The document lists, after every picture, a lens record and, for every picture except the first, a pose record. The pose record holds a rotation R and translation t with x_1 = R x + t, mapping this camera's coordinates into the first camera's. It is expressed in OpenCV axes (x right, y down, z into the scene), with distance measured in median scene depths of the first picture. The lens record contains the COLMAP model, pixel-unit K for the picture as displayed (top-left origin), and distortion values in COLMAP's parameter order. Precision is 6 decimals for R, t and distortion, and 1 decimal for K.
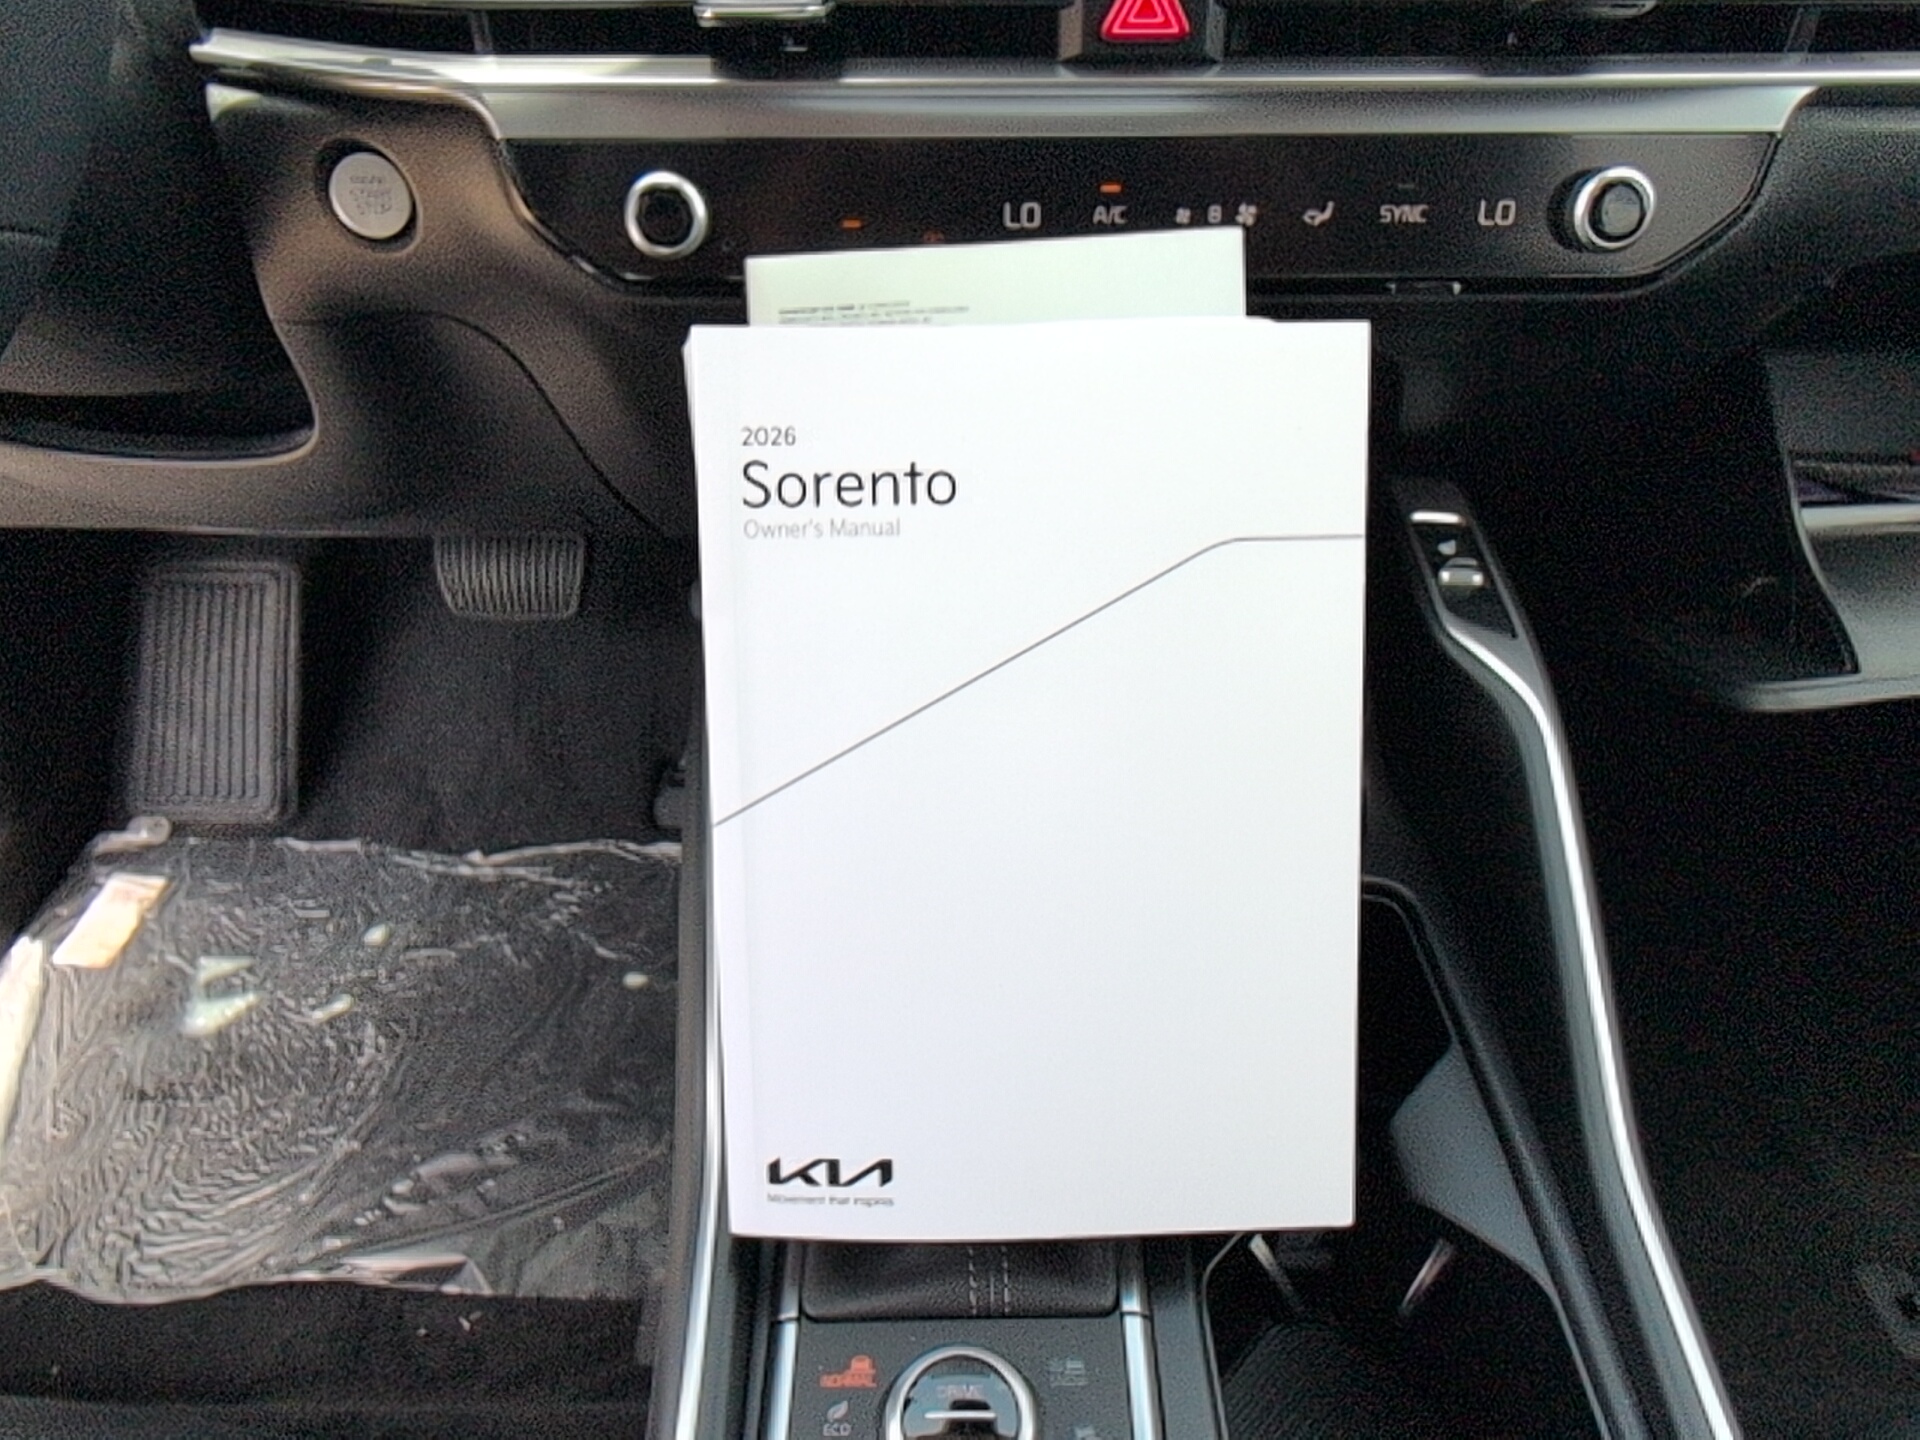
lens RADIAL K [[1282.2, 0, 956.7], [0, 1282.2, 715.5], [0, 0, 1]] dist [0.022983, -0.023469]
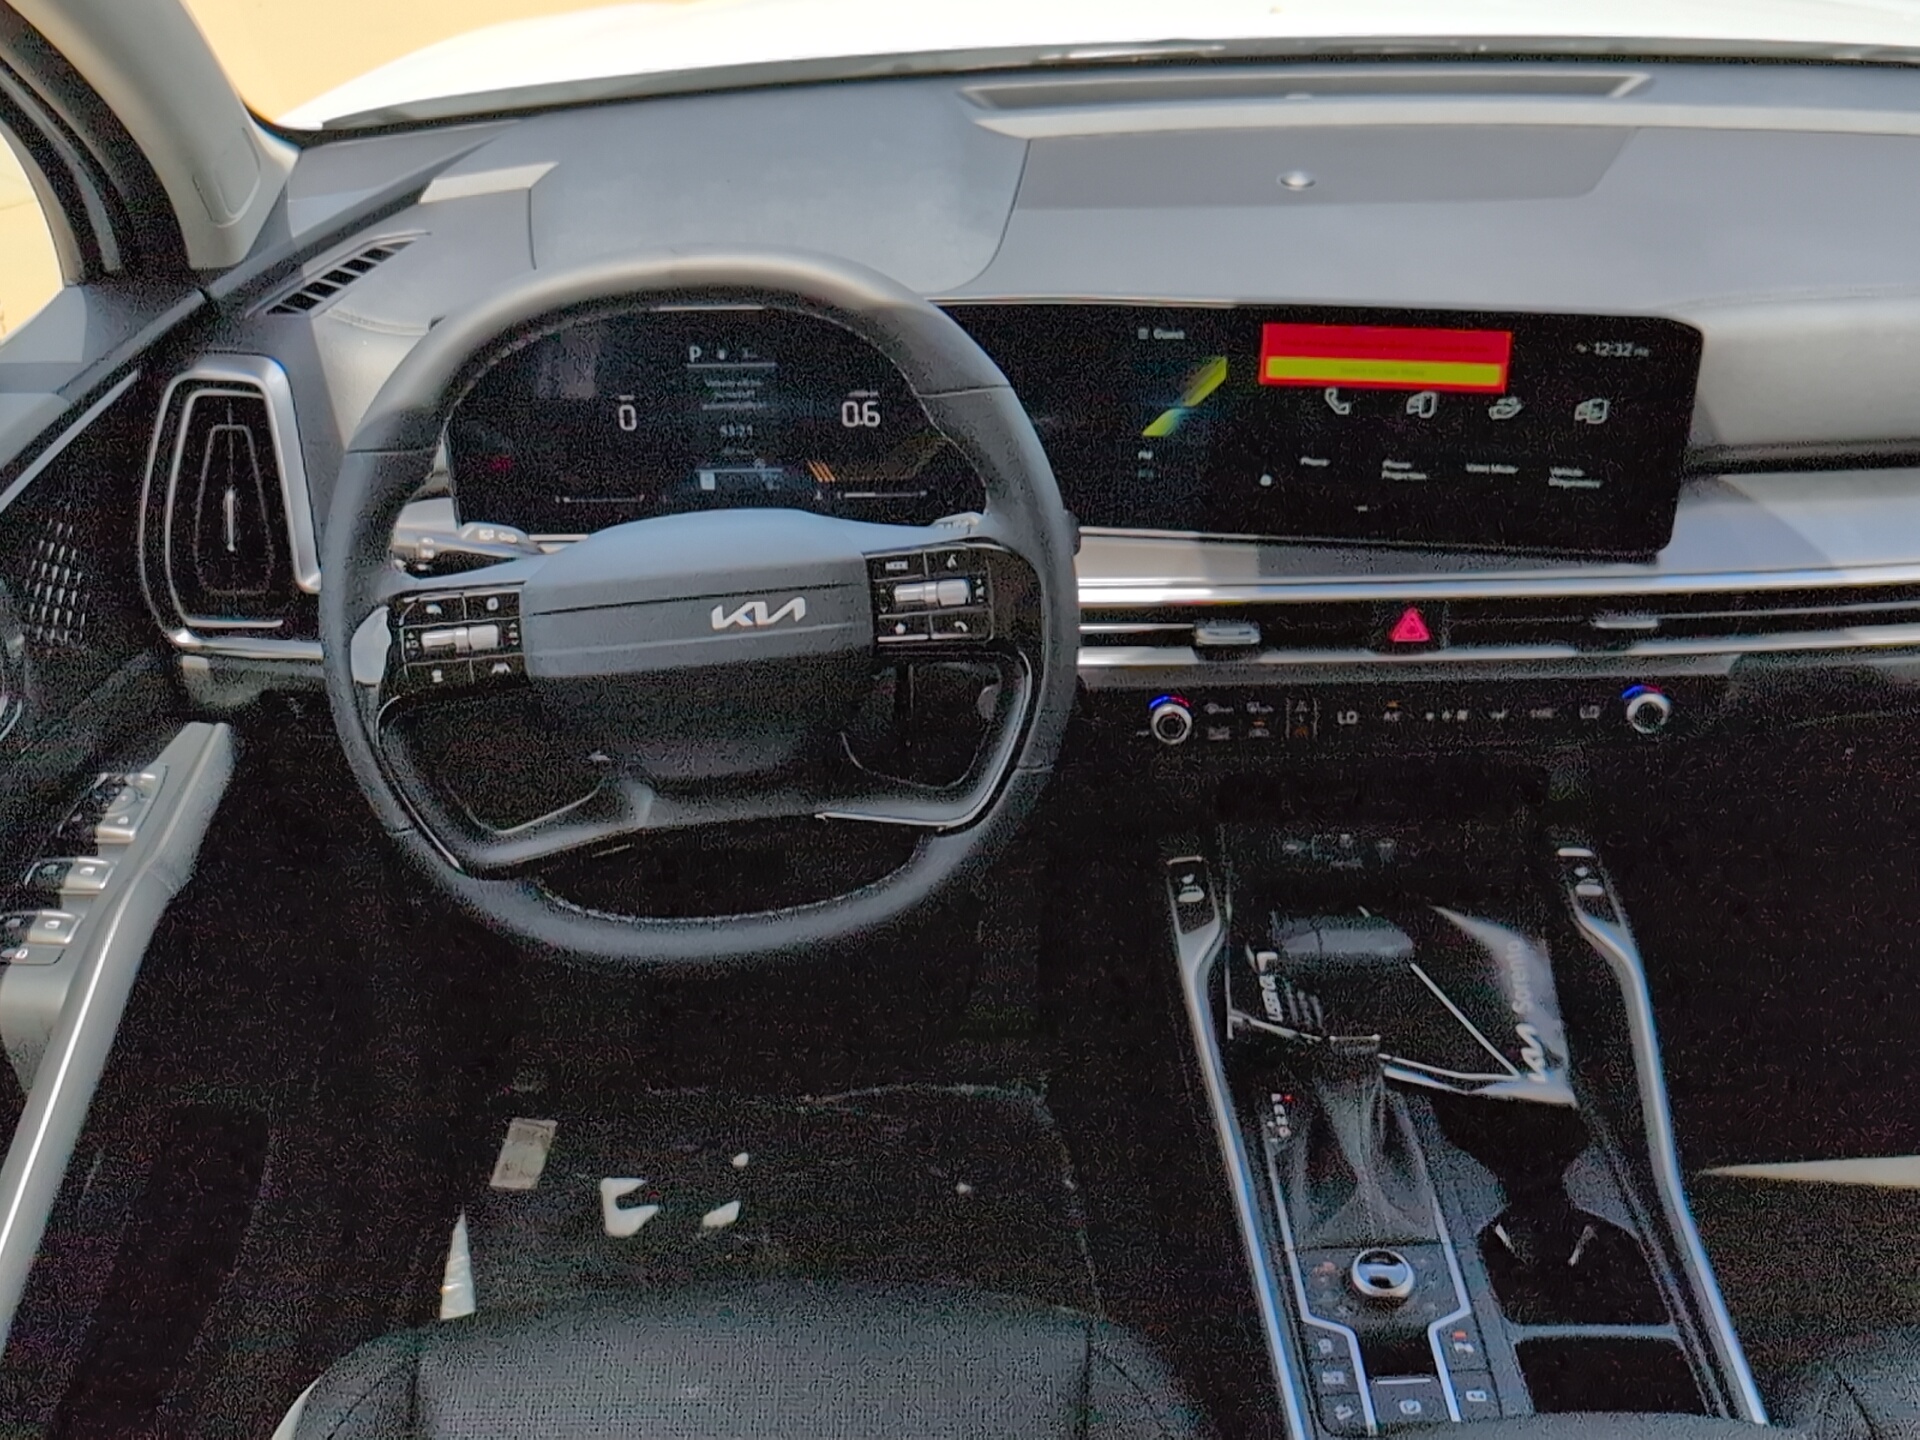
lens RADIAL K [[1890.9, 0, 940.7], [0, 1890.9, 727.8], [0, 0, 1]] dist [0.016975, 0.000000]
pose [[0.999821, -0.018593, -0.003630, -0.252371], [0.017990, 0.991904, -0.125711, -0.008904], [0.005938, 0.125624, 0.992060, -0.842089]]
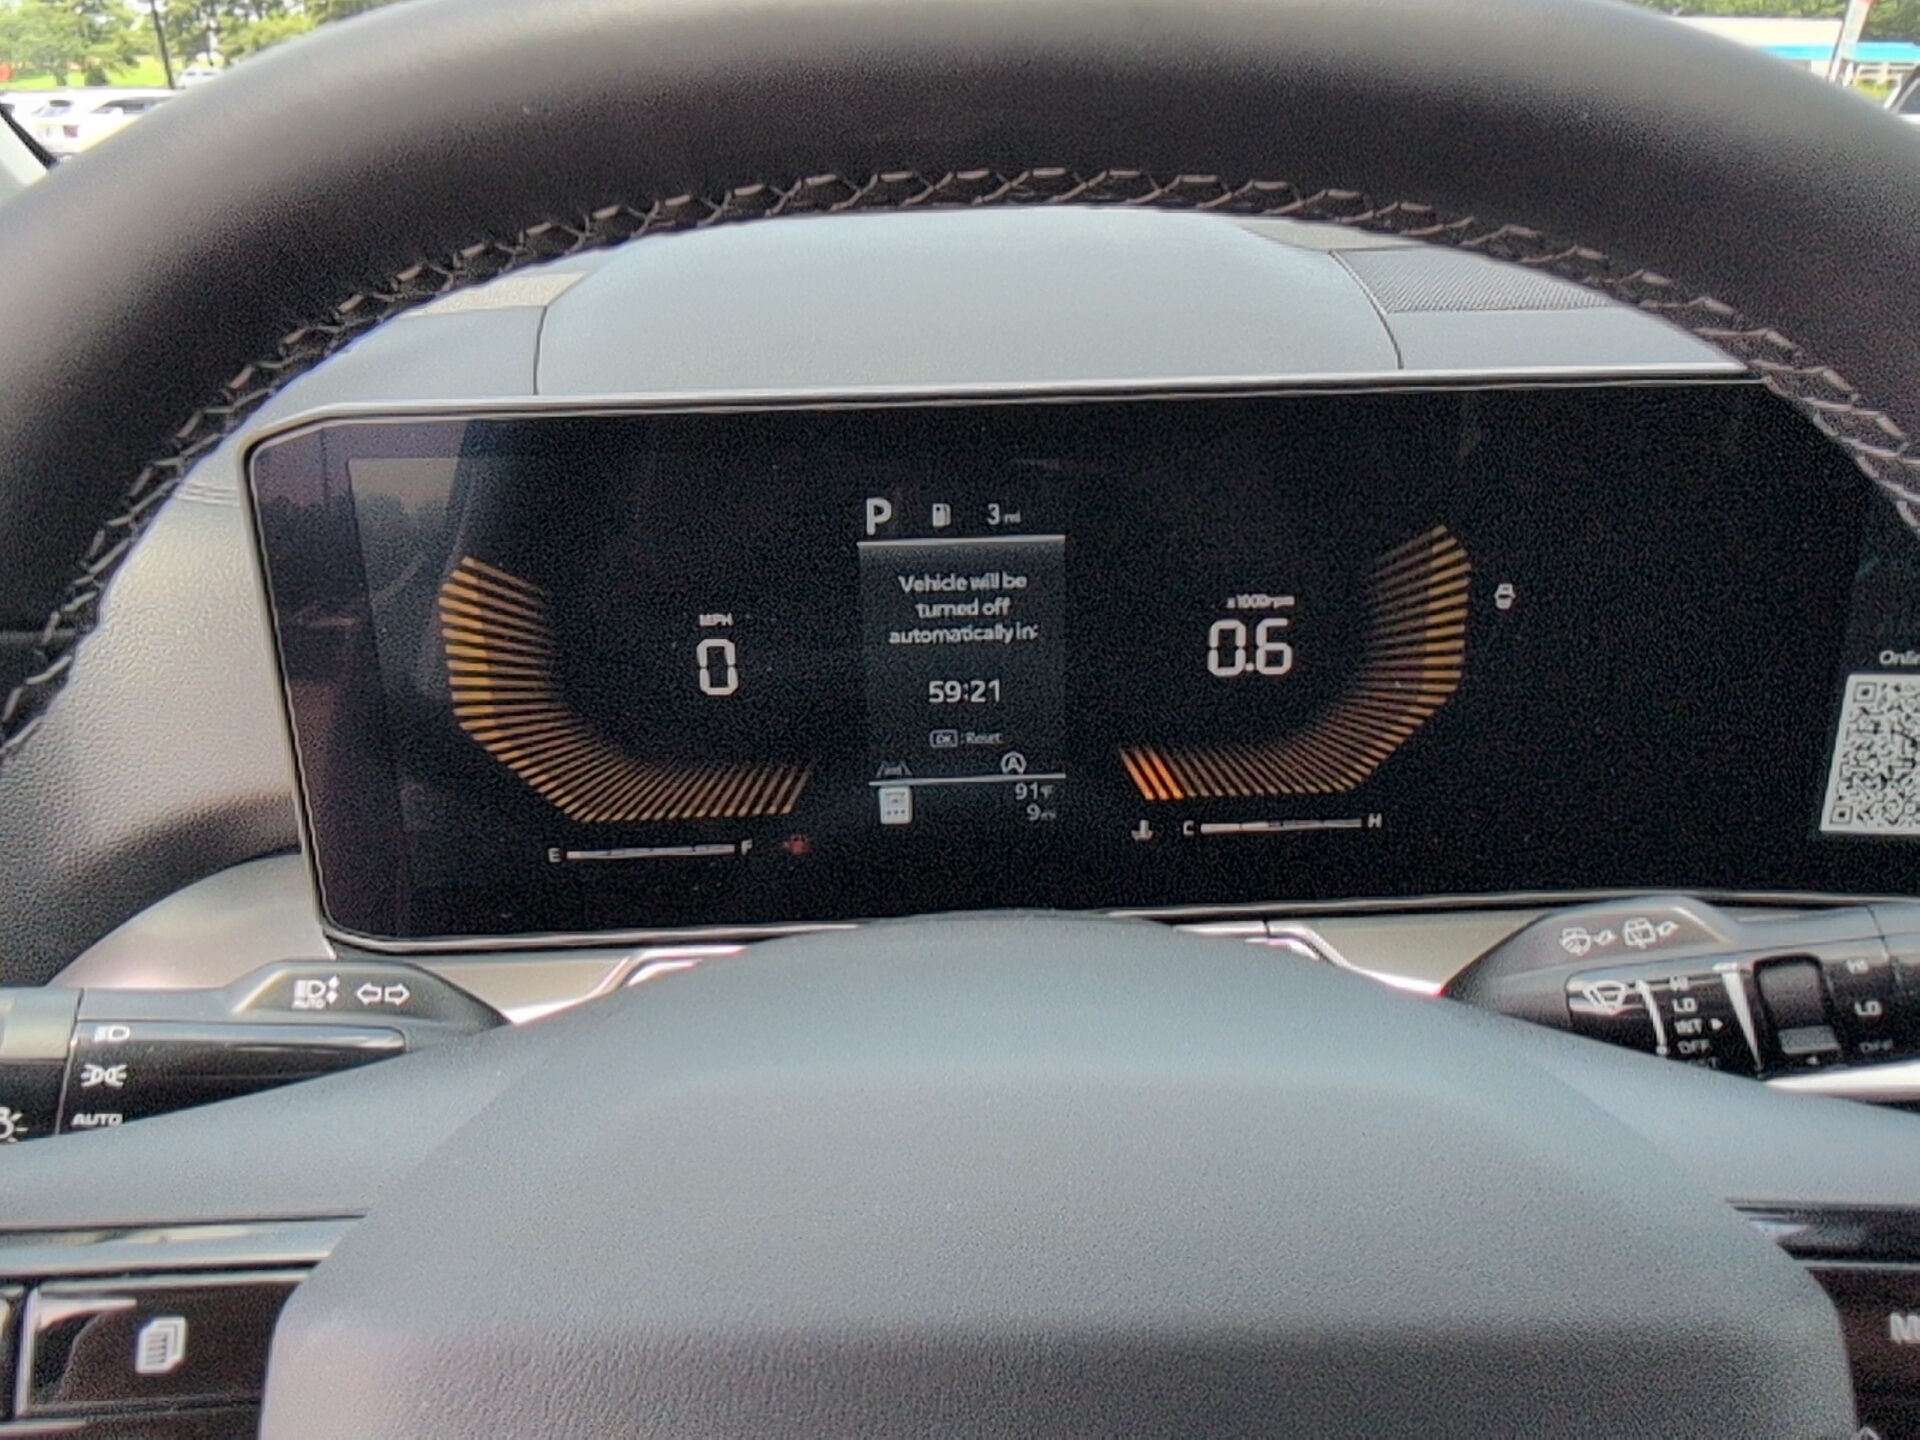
lens RADIAL K [[1282.2, 0, 963.6], [0, 1282.2, 716.3], [0, 0, 1]] dist [0.022983, -0.023469]
pose [[0.998138, -0.037352, 0.048232, -0.412992], [0.049099, 0.961110, -0.271766, -0.264373], [-0.036205, 0.273628, 0.961154, 0.049150]]
